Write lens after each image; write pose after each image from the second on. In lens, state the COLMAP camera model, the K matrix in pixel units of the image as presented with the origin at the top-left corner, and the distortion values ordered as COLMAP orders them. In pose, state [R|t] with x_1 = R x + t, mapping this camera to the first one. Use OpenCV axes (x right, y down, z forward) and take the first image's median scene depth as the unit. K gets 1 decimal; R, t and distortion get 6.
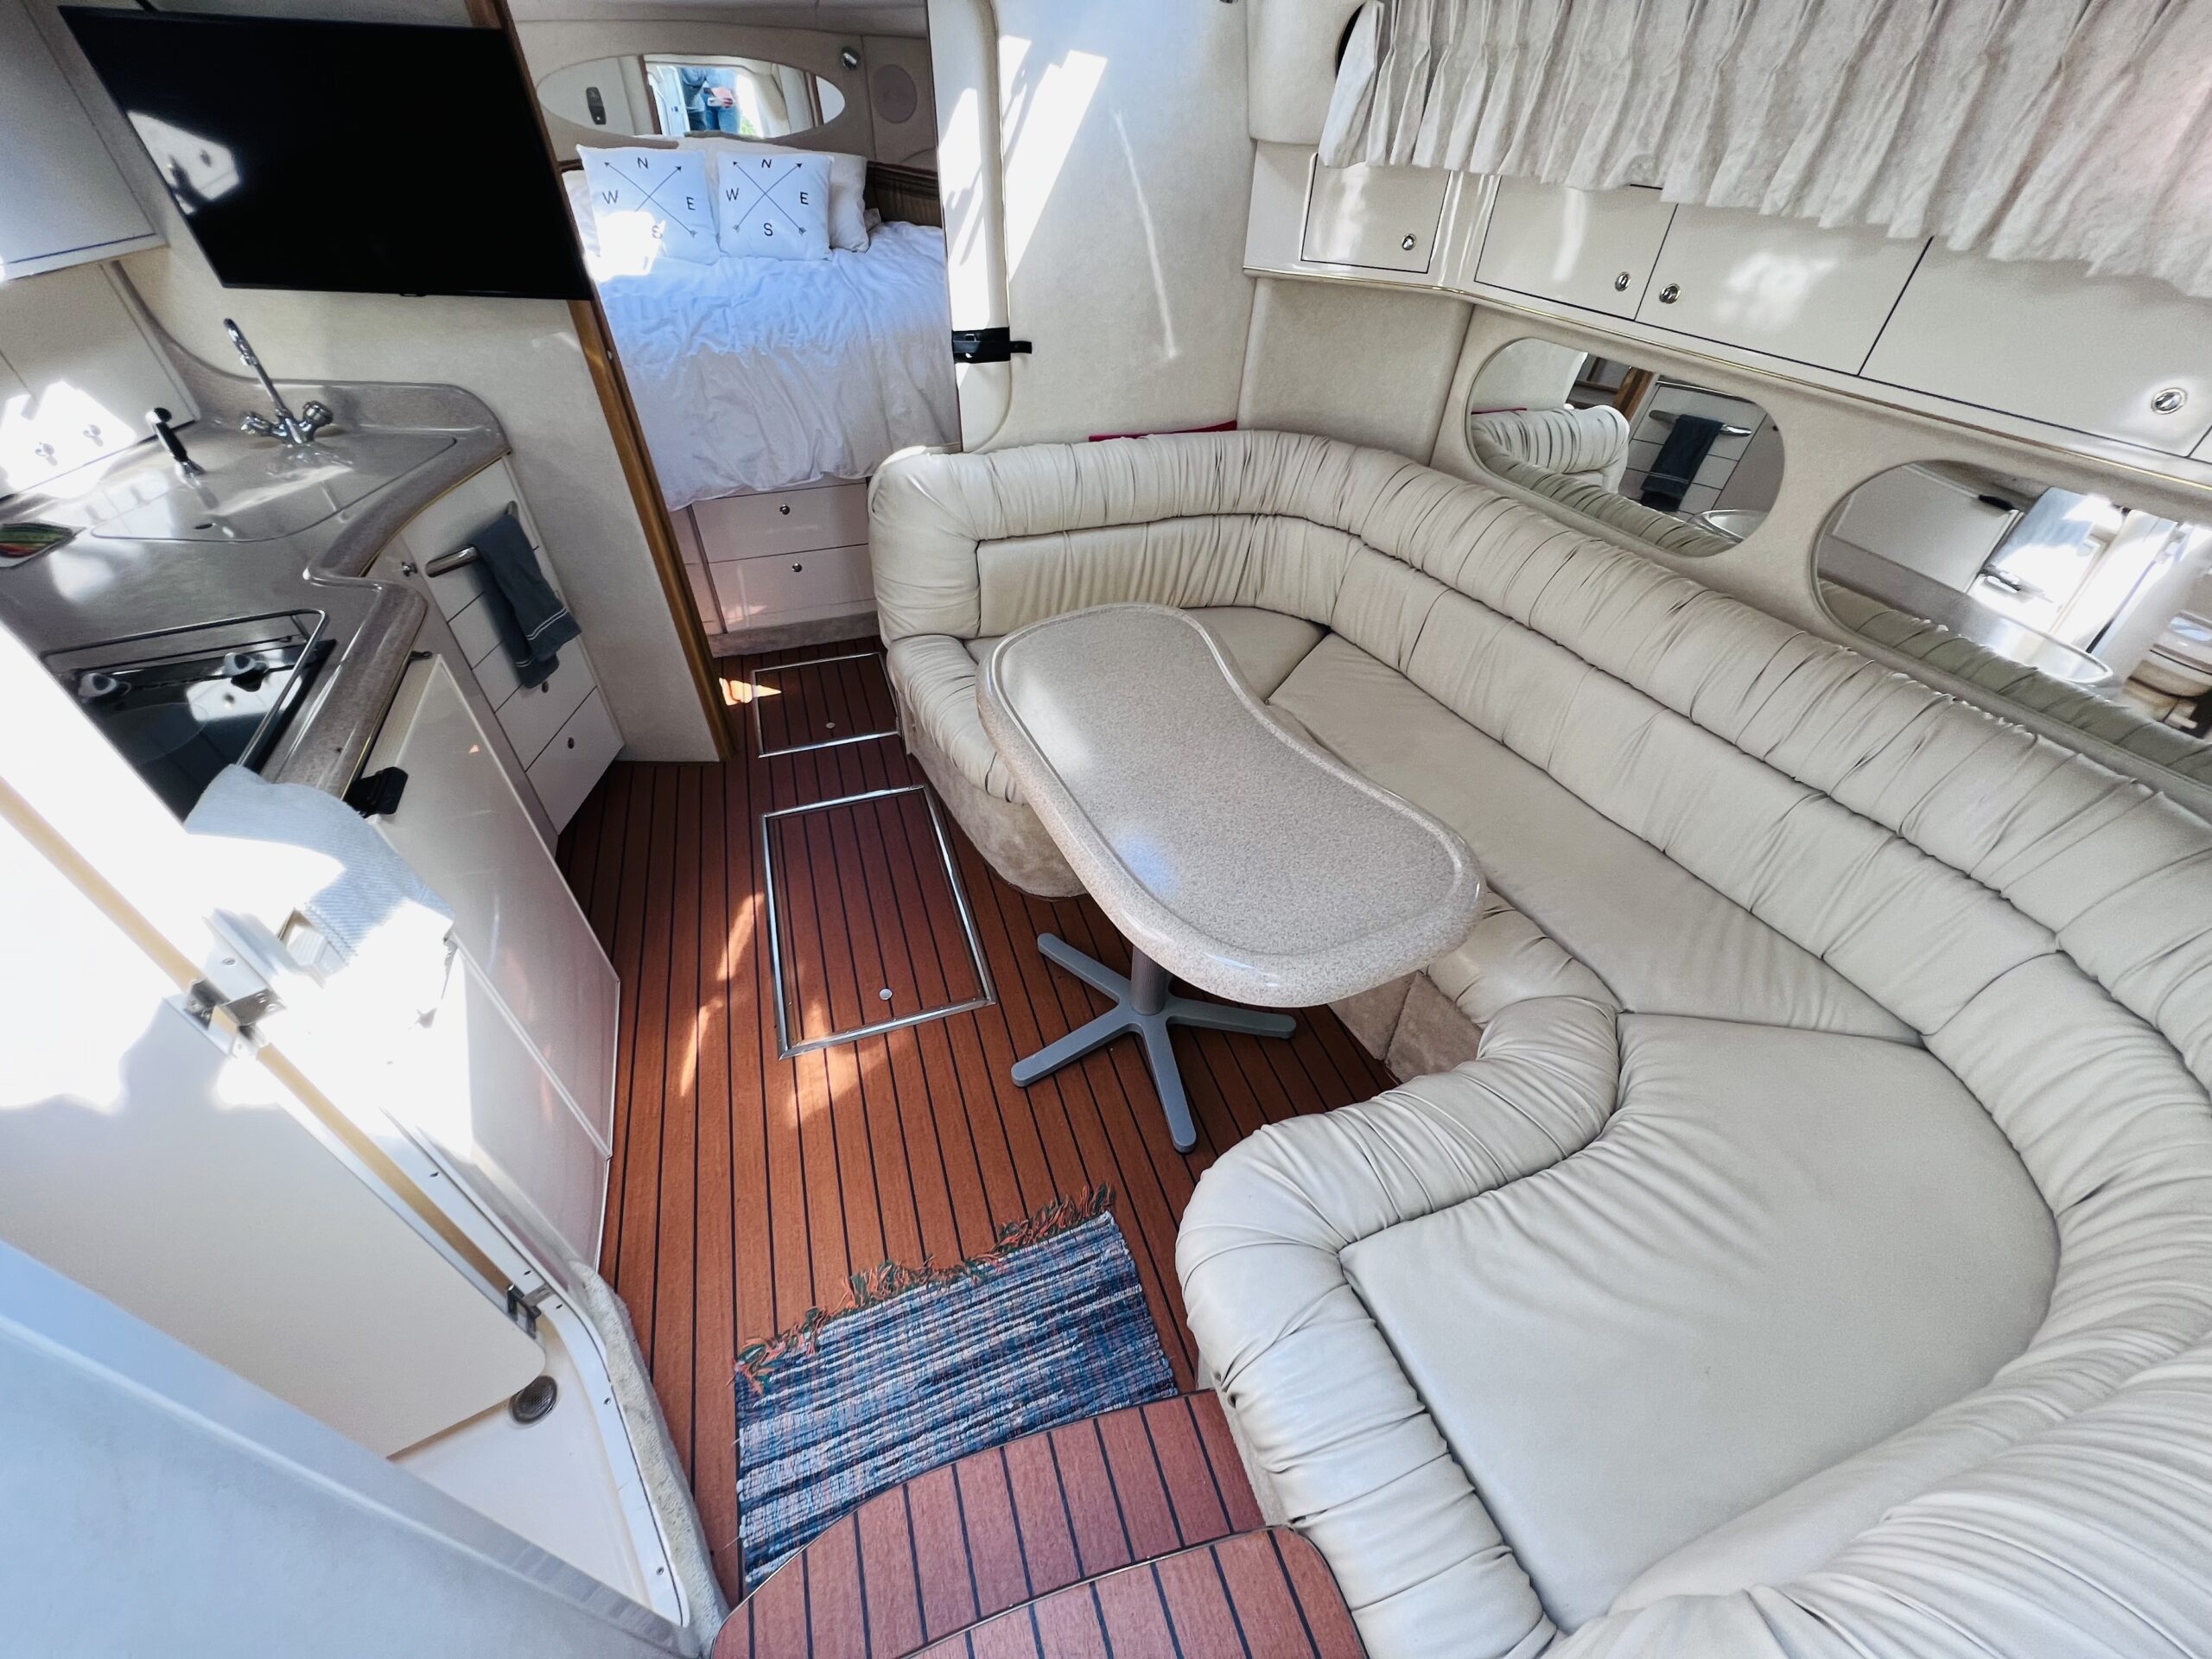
lens RADIAL K [[885.5, 0, 1104.8], [0, 885.5, 812.2], [0, 0, 1]] dist [0.001025, 0.000256]
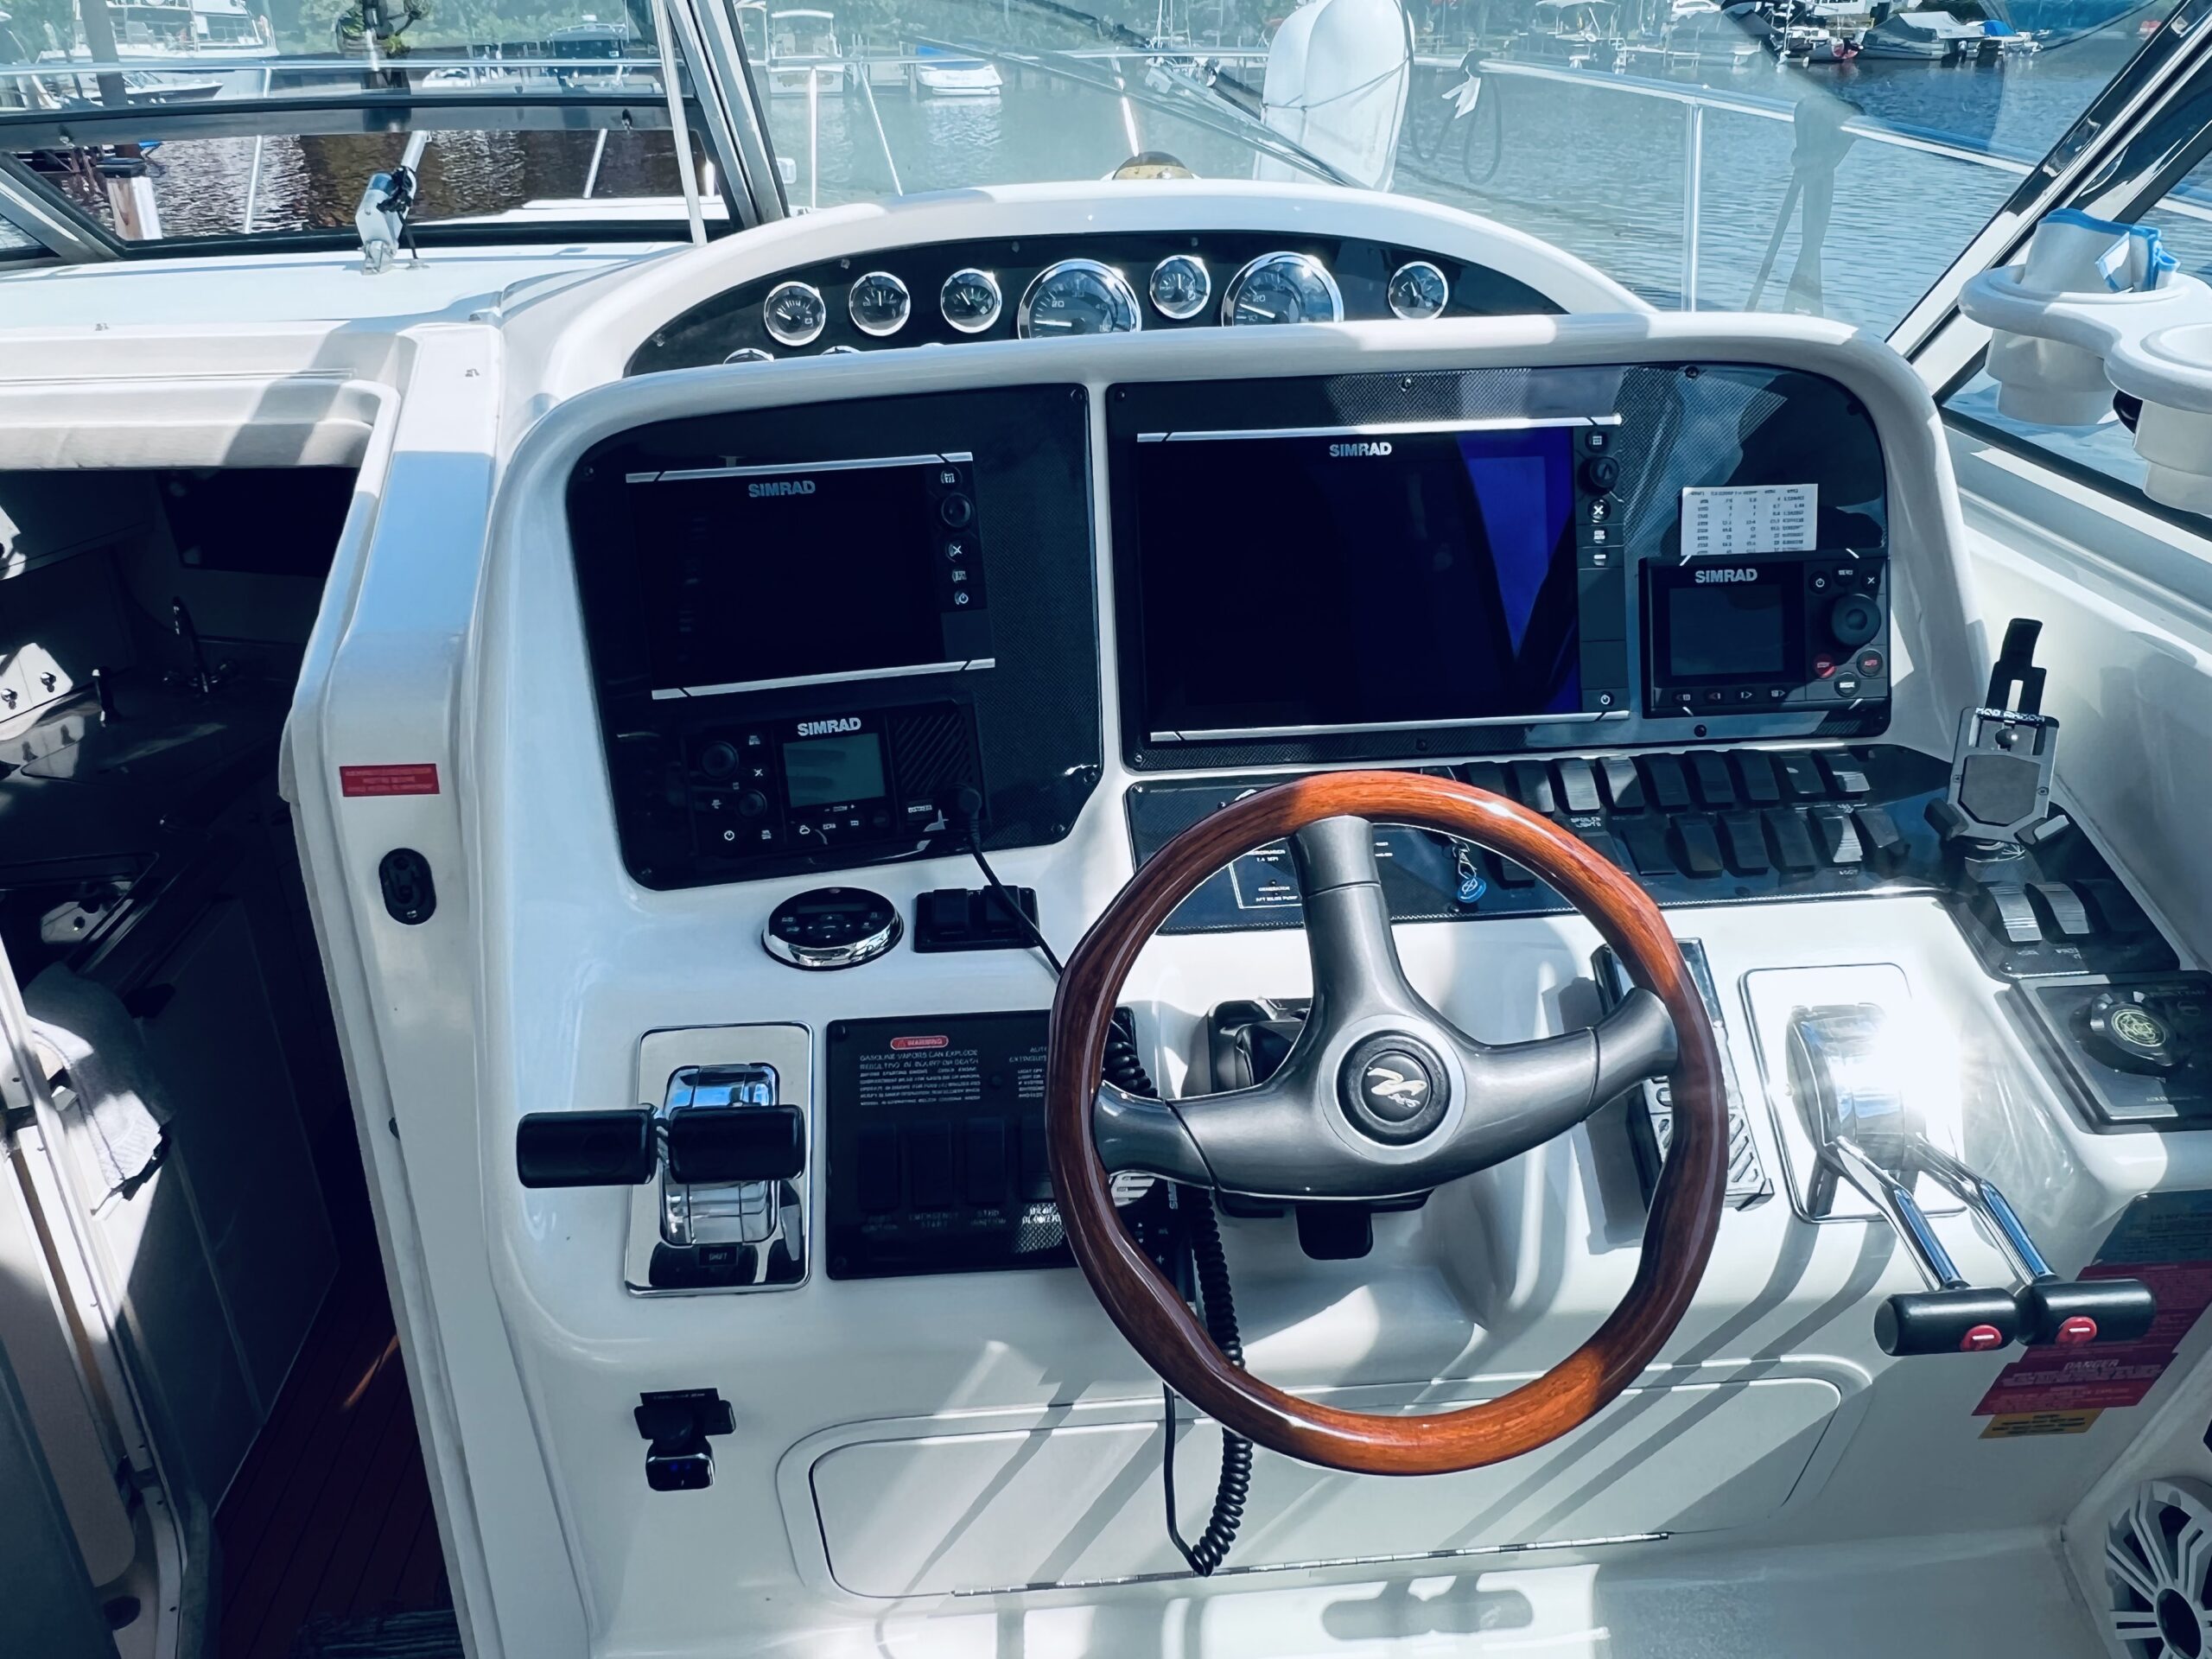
lens RADIAL K [[1634.8, 0, 1103.1], [0, 1634.8, 839.8], [0, 0, 1]] dist [0.008181, -0.002763]
pose [[0.969300, 0.080624, -0.232286, 0.922867], [-0.139852, 0.957794, -0.251141, 0.141694], [0.202234, 0.275917, 0.939665, -0.884942]]
